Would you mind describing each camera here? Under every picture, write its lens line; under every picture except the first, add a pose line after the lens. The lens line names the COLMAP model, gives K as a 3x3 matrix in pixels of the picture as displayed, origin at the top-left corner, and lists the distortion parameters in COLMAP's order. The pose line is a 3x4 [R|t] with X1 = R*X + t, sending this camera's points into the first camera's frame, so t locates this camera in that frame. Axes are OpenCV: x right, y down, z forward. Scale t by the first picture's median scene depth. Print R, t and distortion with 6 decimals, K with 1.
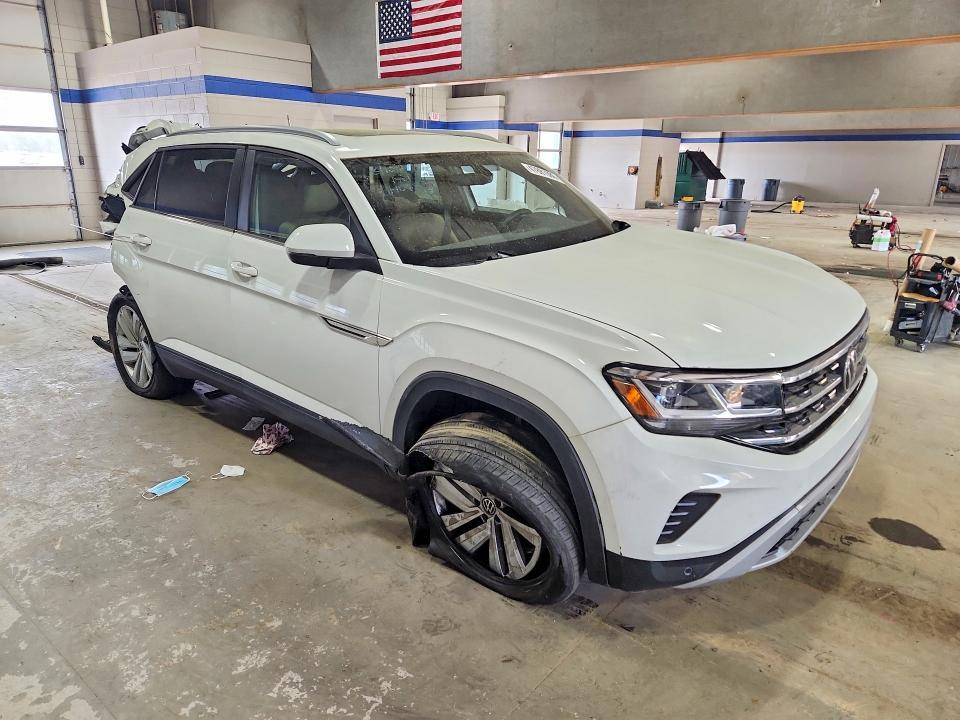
lens RADIAL K [[654.6, 0, 476.1], [0, 654.6, 367.7], [0, 0, 1]] dist [0.002230, -0.000546]
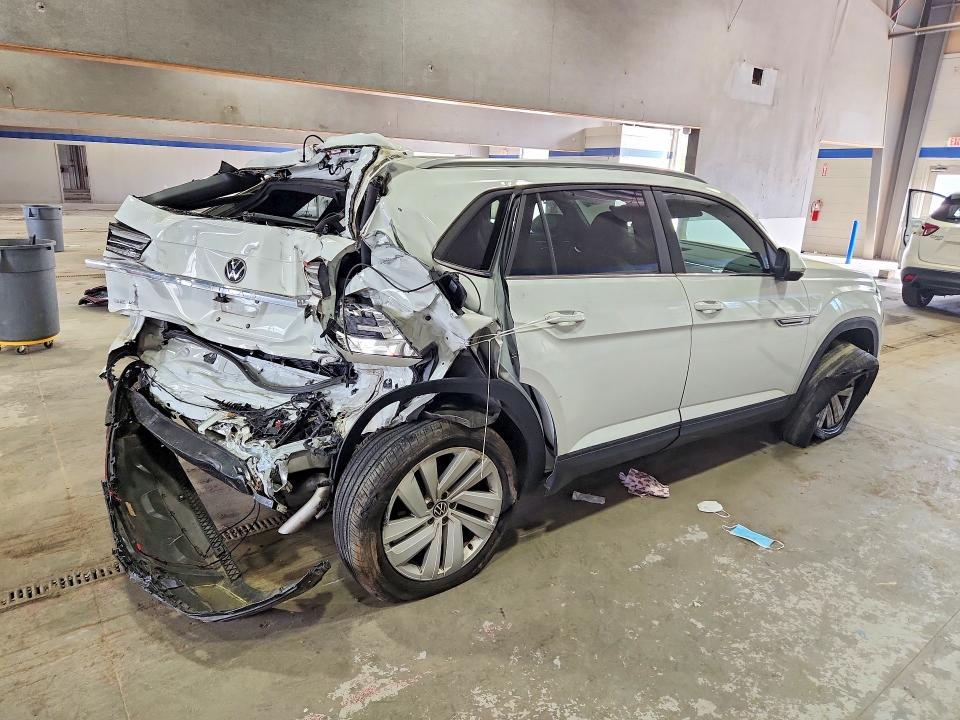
lens RADIAL K [[654.6, 0, 476.1], [0, 654.6, 355.1], [0, 0, 1]] dist [0.002230, -0.000546]
pose [[0.220614, -0.253487, 0.941846, -1.337773], [0.259709, 0.946044, 0.193784, -0.350097], [-0.940149, 0.201854, 0.274544, 1.015081]]
